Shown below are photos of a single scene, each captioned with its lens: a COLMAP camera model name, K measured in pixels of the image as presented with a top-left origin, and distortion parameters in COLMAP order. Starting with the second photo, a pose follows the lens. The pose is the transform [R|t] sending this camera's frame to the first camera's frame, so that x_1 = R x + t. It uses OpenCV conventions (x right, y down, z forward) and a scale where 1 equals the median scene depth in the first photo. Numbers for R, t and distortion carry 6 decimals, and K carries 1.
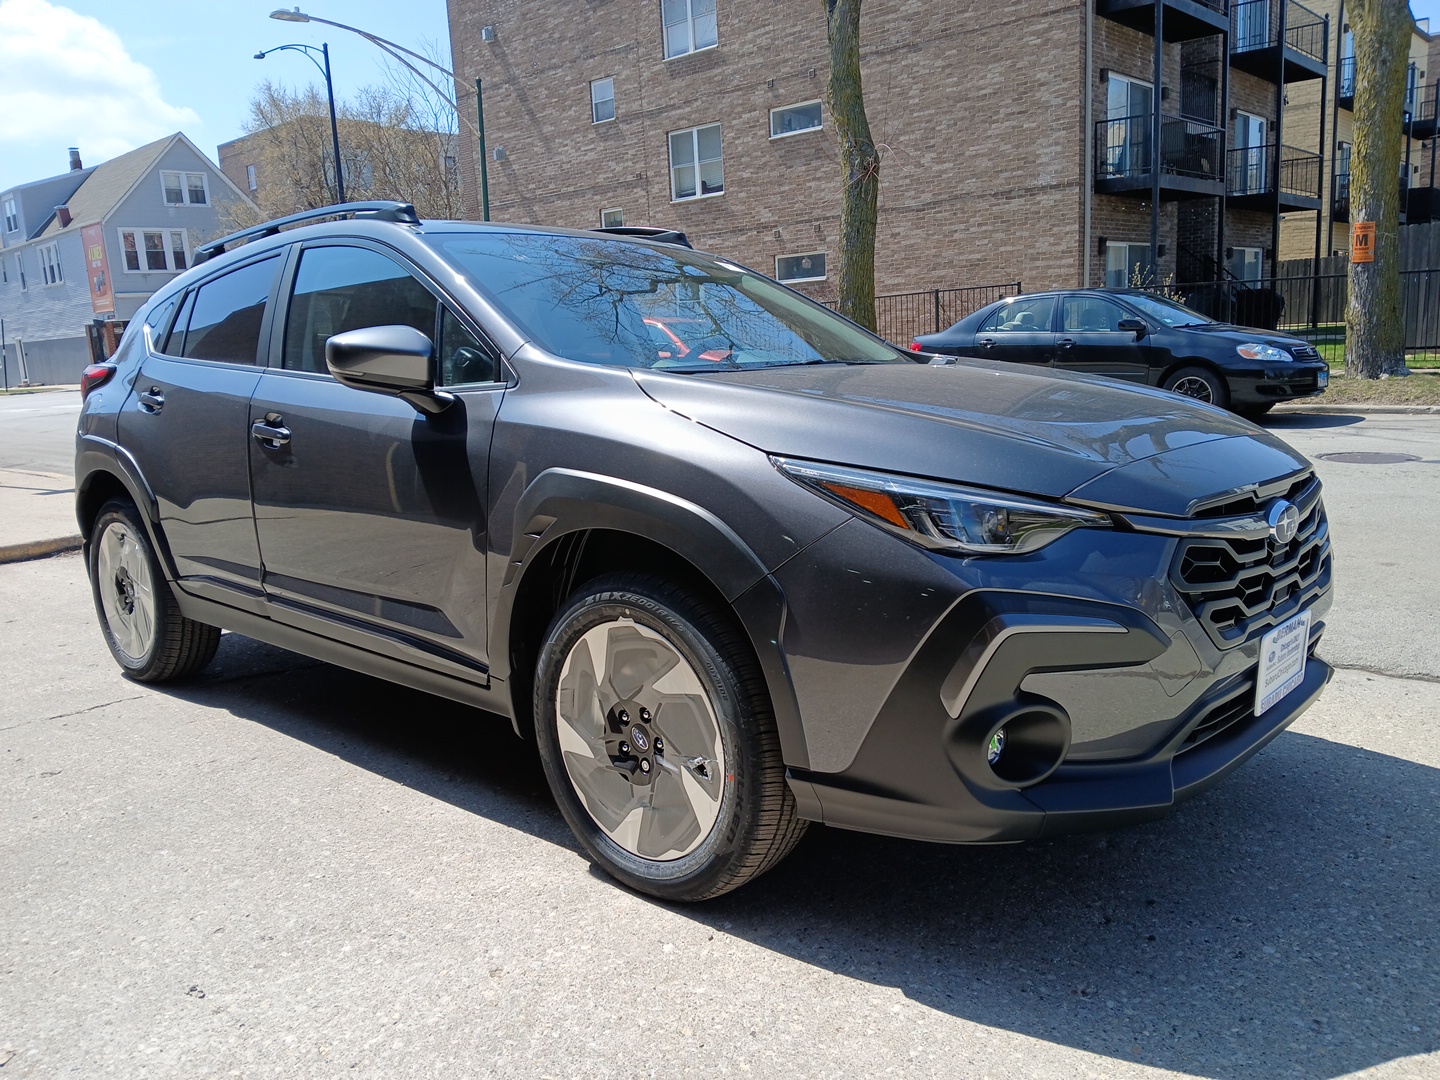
lens RADIAL K [[1129.5, 0, 720.6], [0, 1129.5, 553.1], [0, 0, 1]] dist [-0.006585, -0.029900]
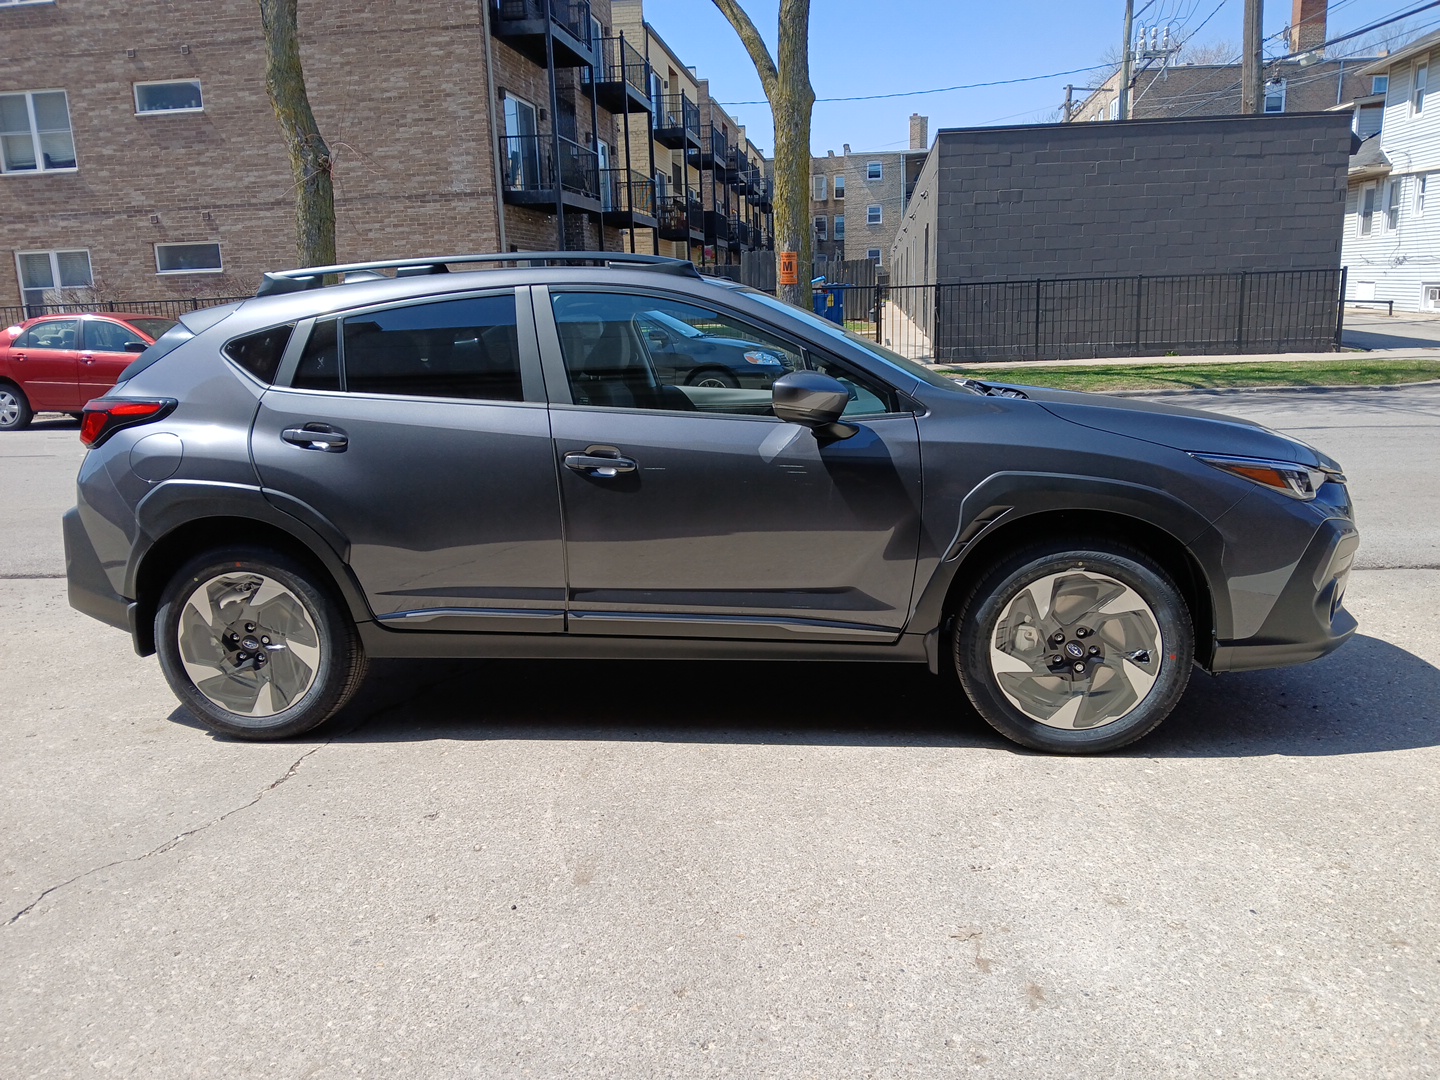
lens RADIAL K [[1129.5, 0, 730.0], [0, 1129.5, 543.4], [0, 0, 1]] dist [-0.006585, -0.029900]
pose [[0.824554, -0.090219, 0.558543, -0.114906], [0.091832, 0.995455, 0.025224, -0.004957], [-0.558280, 0.030494, 0.829092, 0.001449]]
